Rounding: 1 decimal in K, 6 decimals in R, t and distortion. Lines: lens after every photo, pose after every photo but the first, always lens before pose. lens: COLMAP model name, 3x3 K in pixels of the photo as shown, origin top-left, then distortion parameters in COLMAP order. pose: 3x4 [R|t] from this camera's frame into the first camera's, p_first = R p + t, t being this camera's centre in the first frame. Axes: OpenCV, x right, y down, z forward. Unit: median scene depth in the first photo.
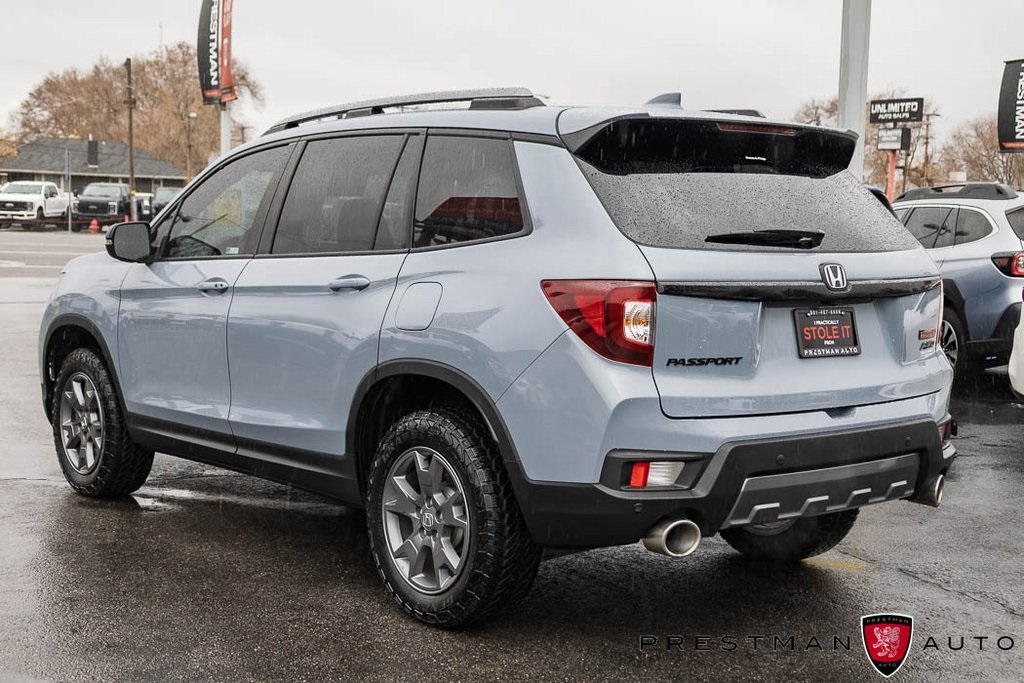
lens RADIAL K [[1377.8, 0, 513.9], [0, 1377.8, 340.8], [0, 0, 1]] dist [0.028811, 0.000000]
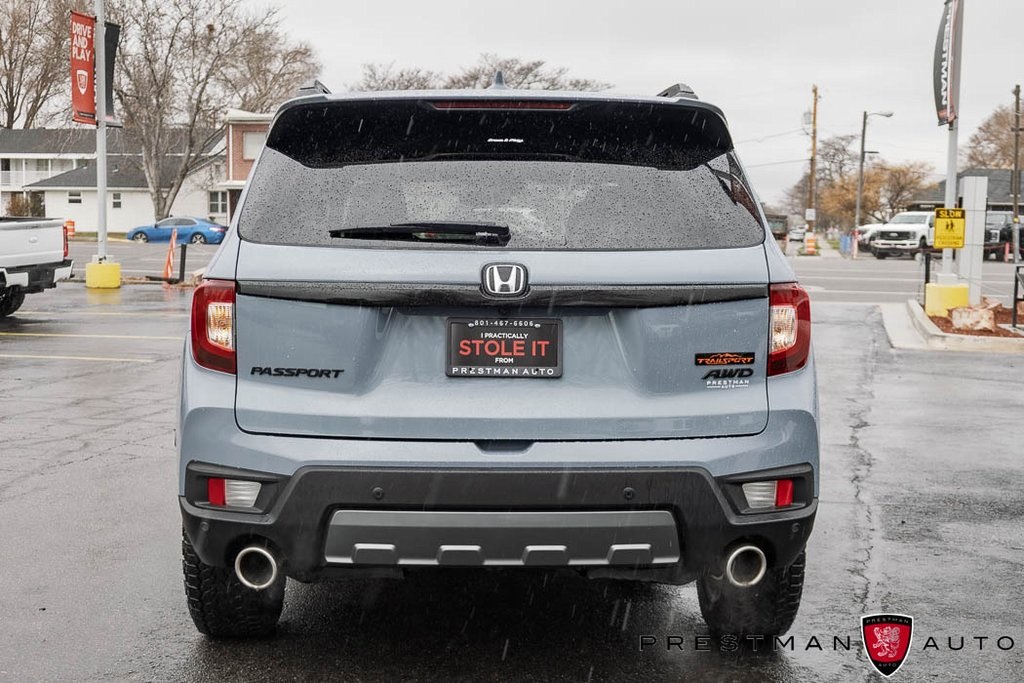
lens RADIAL K [[1349.1, 0, 508.8], [0, 1349.1, 349.2], [0, 0, 1]] dist [0.014458, 0.000000]
pose [[0.801176, 0.036008, -0.597344, 0.753943], [-0.043871, 0.999036, 0.001380, -0.006810], [0.596818, 0.025101, 0.801984, 0.382207]]
